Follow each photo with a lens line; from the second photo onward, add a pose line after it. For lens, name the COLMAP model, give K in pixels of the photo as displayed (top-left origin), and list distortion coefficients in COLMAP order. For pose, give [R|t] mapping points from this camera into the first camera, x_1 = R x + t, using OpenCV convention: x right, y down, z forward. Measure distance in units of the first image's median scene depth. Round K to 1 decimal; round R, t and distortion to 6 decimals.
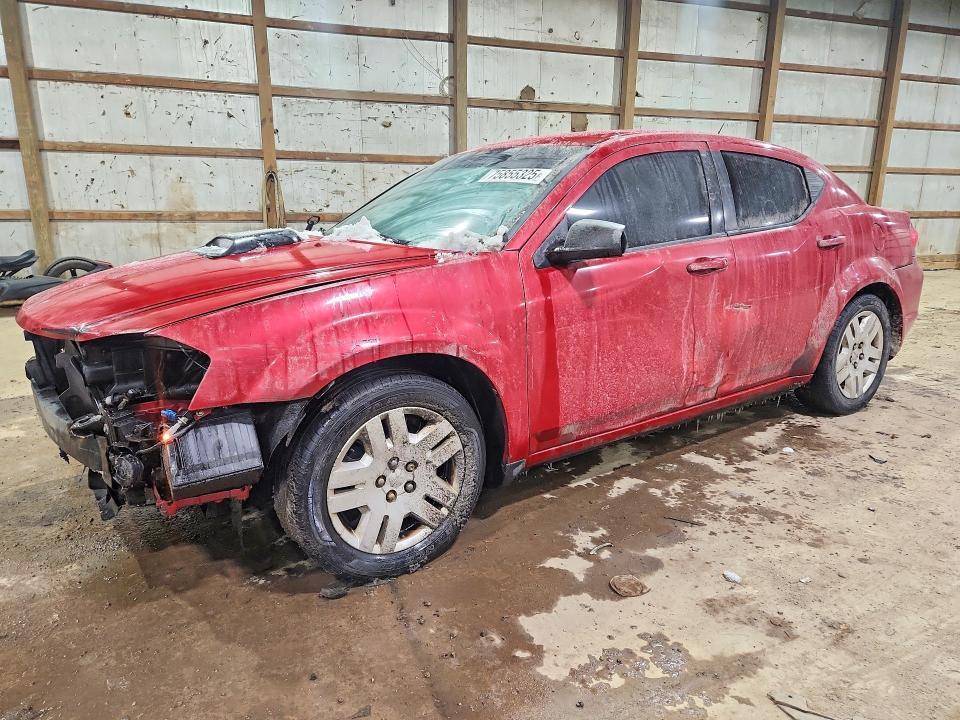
lens RADIAL K [[652.2, 0, 442.8], [0, 652.2, 367.8], [0, 0, 1]] dist [0.048159, -0.022134]
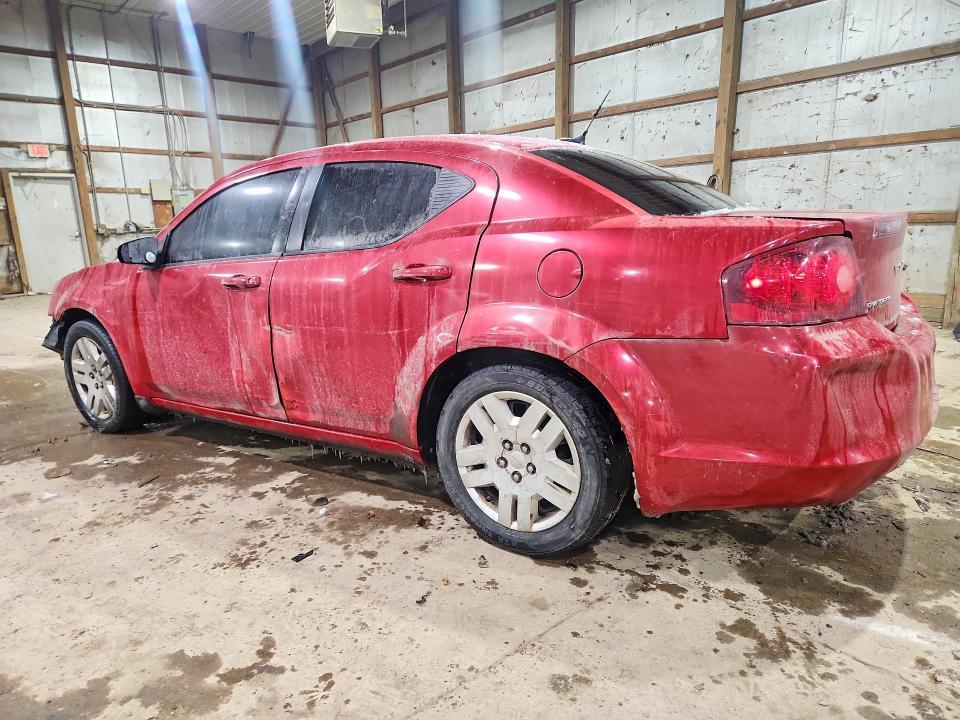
lens RADIAL K [[652.2, 0, 480.0], [0, 652.2, 362.4], [0, 0, 1]] dist [0.048159, -0.022134]
pose [[0.363998, 0.188659, -0.912093, 1.397670], [-0.192249, 0.973402, 0.124618, -0.215722], [0.911343, 0.129988, 0.390586, 0.874177]]
